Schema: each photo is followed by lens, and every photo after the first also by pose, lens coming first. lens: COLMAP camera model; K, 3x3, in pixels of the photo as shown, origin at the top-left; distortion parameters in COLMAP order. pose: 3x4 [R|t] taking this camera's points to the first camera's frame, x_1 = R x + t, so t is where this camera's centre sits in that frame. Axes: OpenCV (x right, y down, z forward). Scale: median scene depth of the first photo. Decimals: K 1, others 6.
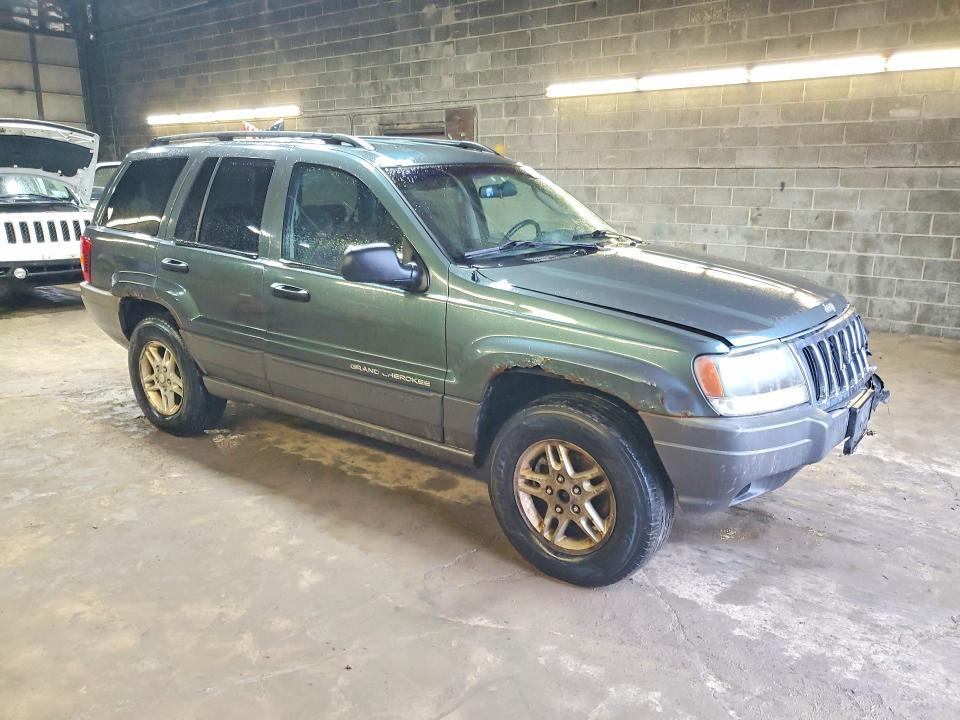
lens RADIAL K [[737.7, 0, 480.0], [0, 737.7, 360.0], [0, 0, 1]] dist [0.004502, 0.009872]
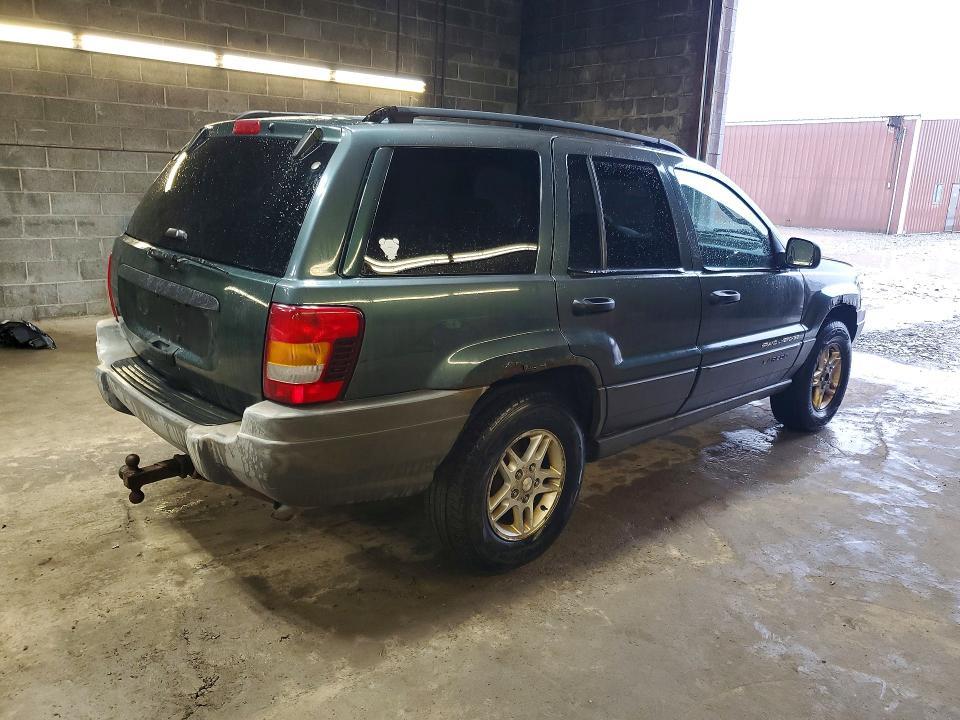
lens RADIAL K [[737.7, 0, 480.0], [0, 737.7, 360.0], [0, 0, 1]] dist [0.004502, 0.009872]
pose [[0.191009, -0.237785, 0.952352, -0.579891], [0.201104, 0.959115, 0.199139, -0.124585], [-0.960767, 0.153484, 0.231019, 0.483706]]
